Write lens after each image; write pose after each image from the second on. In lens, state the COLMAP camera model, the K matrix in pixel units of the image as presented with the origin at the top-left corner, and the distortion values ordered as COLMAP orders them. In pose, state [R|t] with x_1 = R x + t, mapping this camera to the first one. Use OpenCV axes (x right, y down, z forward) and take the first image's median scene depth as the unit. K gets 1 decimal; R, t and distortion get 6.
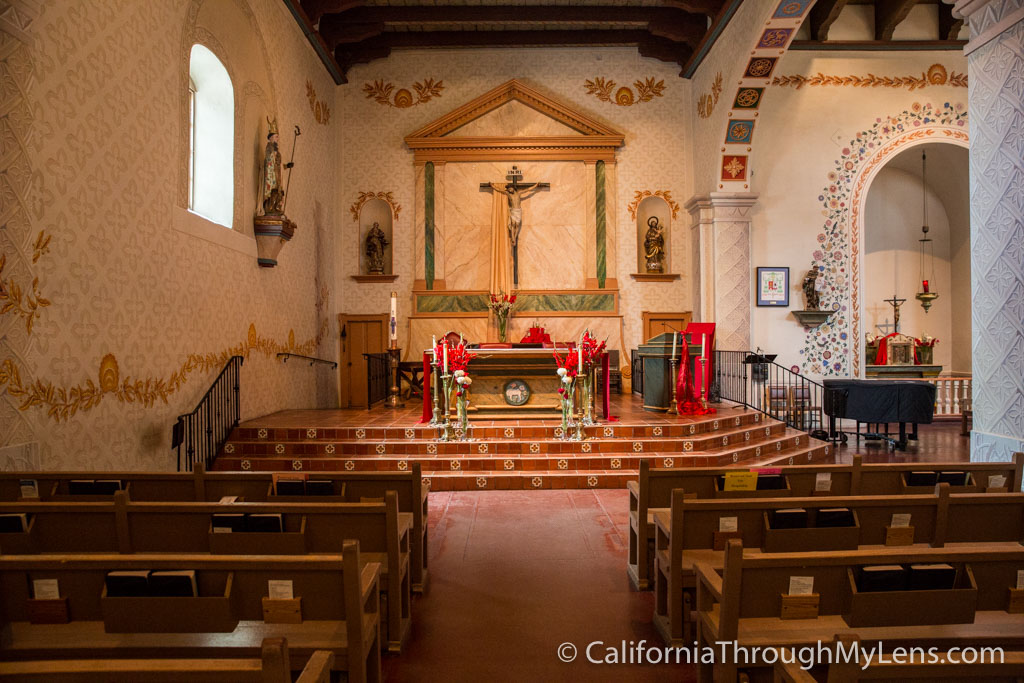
lens RADIAL K [[701.9, 0, 512.0], [0, 701.9, 341.5], [0, 0, 1]] dist [0.001025, 0.000058]
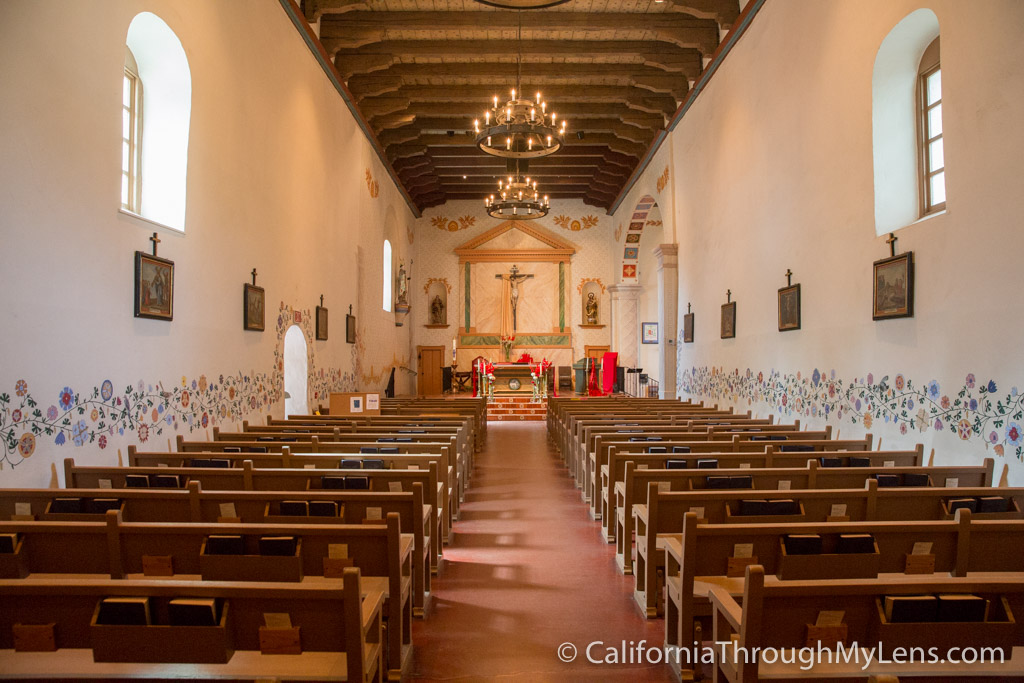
lens RADIAL K [[701.9, 0, 512.0], [0, 701.9, 341.5], [0, 0, 1]] dist [0.001025, 0.000058]
pose [[0.999985, 0.002867, -0.004683, 0.006033], [-0.002993, 0.999633, -0.026917, -0.002687], [0.004604, 0.026931, 0.999627, -0.815004]]
